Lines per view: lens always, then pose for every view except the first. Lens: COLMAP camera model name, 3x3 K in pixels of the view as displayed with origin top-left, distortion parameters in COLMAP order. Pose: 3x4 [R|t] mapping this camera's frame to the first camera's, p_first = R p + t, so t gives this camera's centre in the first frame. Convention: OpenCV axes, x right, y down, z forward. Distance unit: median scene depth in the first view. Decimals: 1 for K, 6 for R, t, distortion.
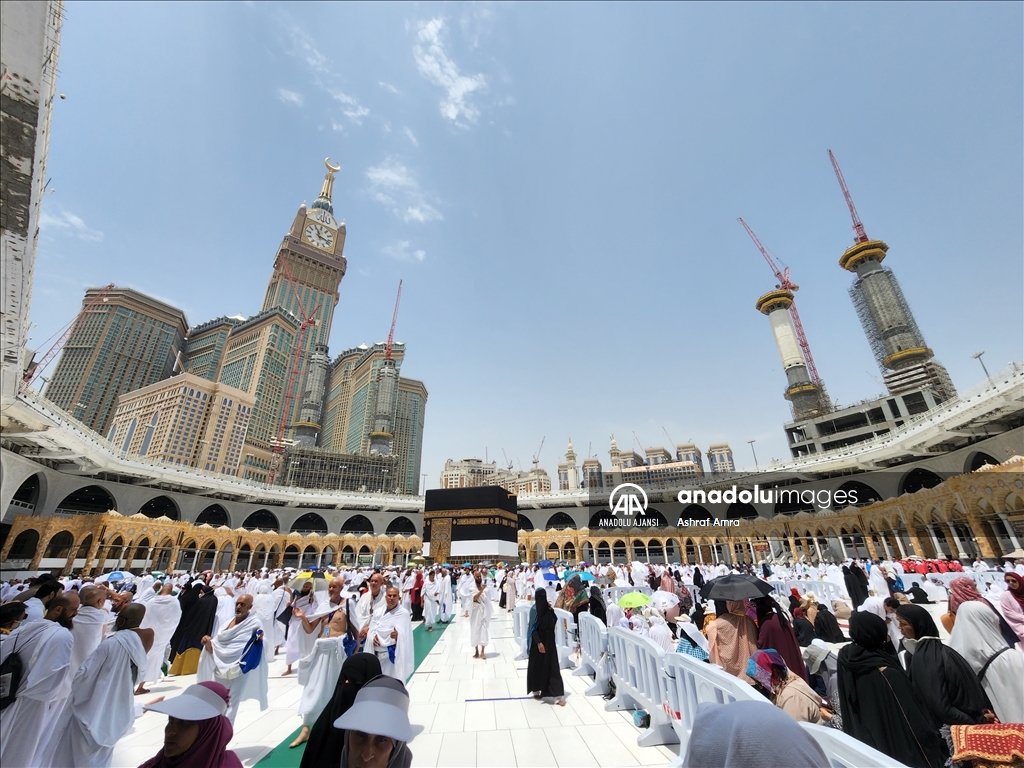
lens RADIAL K [[425.0, 0, 514.0], [0, 425.0, 386.0], [0, 0, 1]] dist [-0.002323, -0.000075]
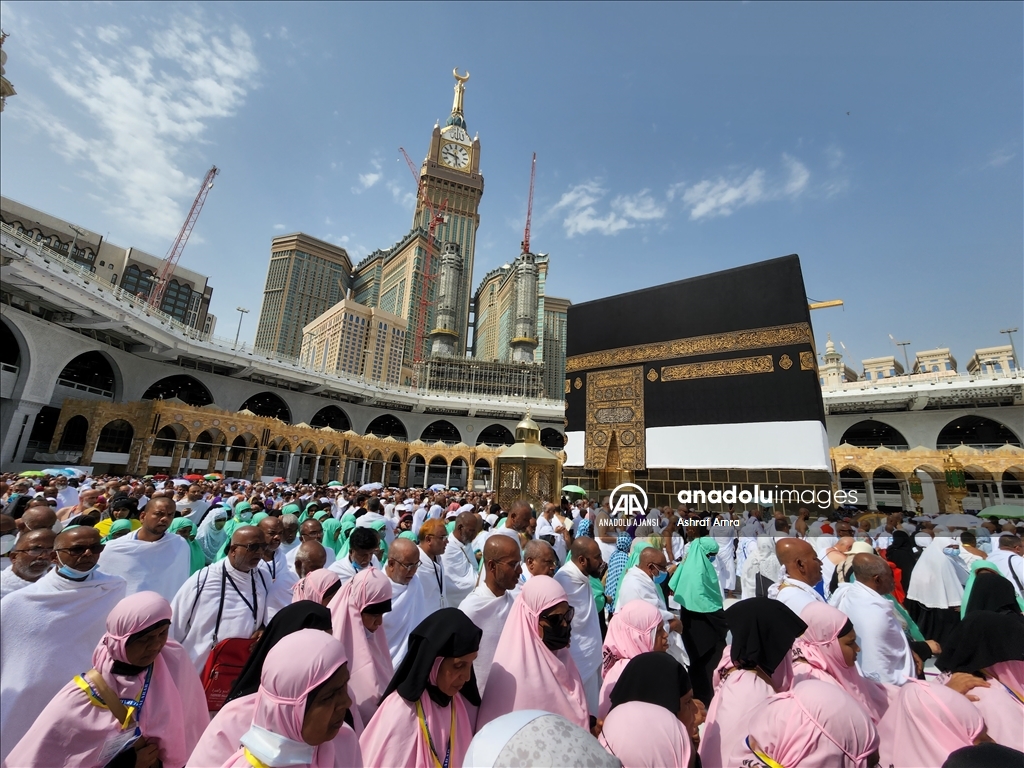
lens RADIAL K [[425.0, 0, 514.0], [0, 425.0, 386.0], [0, 0, 1]] dist [-0.002323, -0.000075]
pose [[0.938167, -0.023098, -0.345410, -0.035944], [0.078431, 0.986009, 0.147090, 0.076529], [0.337180, -0.165086, 0.926853, 0.182211]]
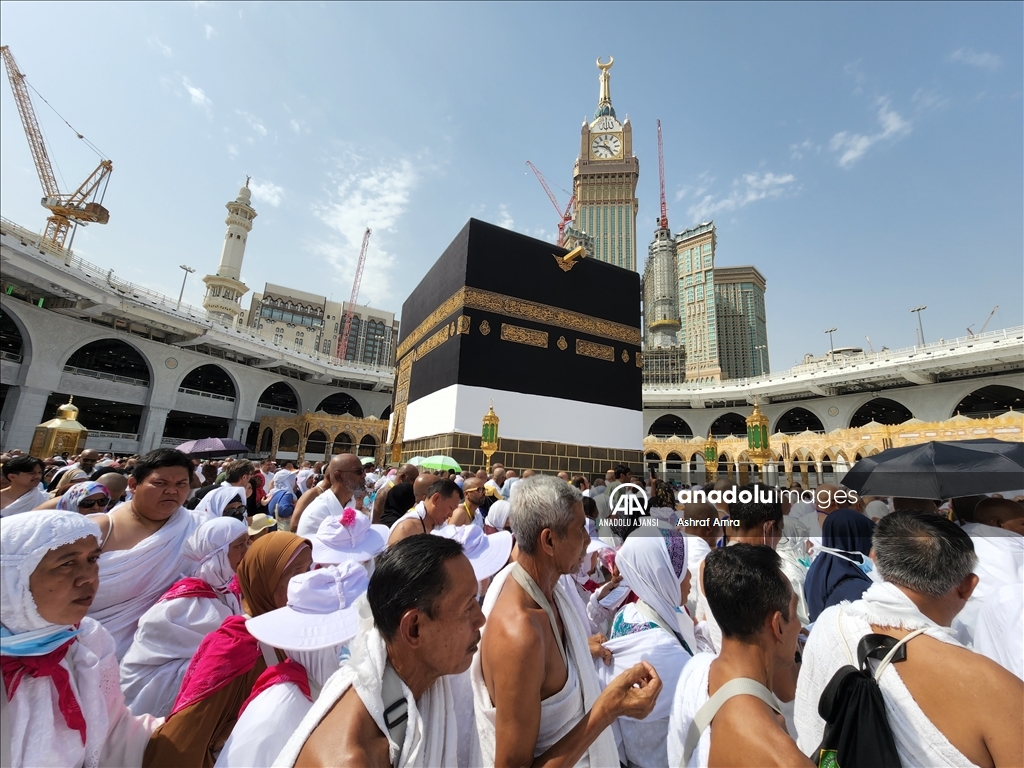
lens RADIAL K [[423.6, 0, 514.5], [0, 423.6, 386.0], [0, 0, 1]] dist [-0.000834, 0.000203]
pose [[0.691802, -0.102878, -0.714721, 0.053045], [0.232395, 0.968858, 0.085483, 0.094903], [0.683668, -0.225235, 0.694166, 0.225496]]
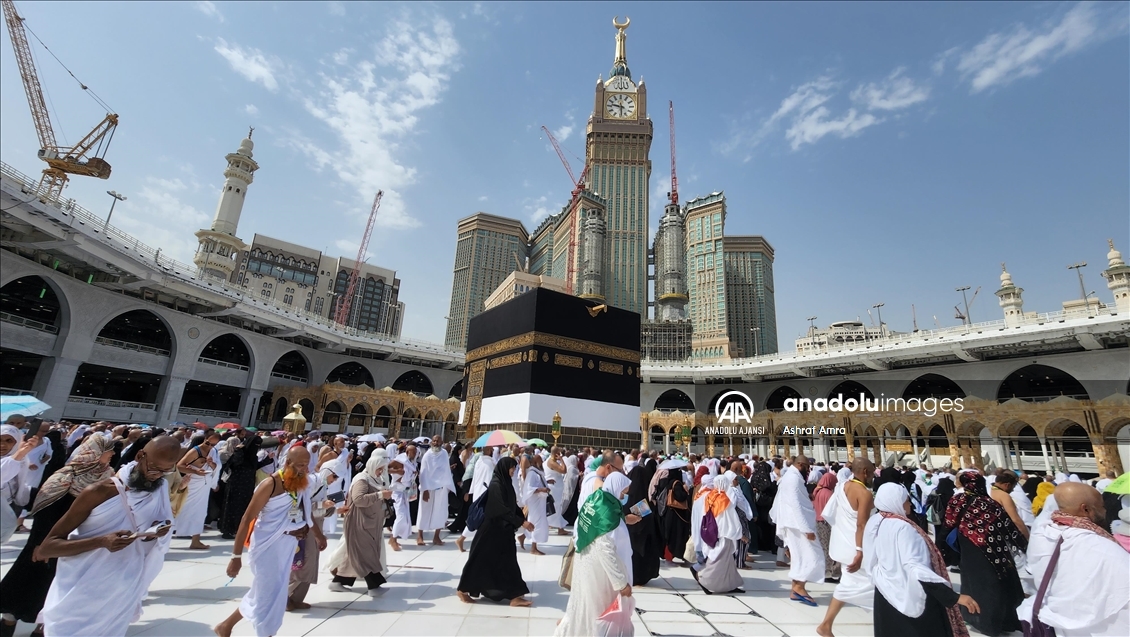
lens RADIAL K [[466.4, 0, 567.7], [0, 466.4, 320.3], [0, 0, 1]] dist [-0.001743, -0.000198]
pose [[0.769960, -0.118201, -0.627048, 0.091250], [0.194071, 0.979519, 0.053659, 0.071507], [0.607863, -0.163007, 0.777130, 0.172034]]
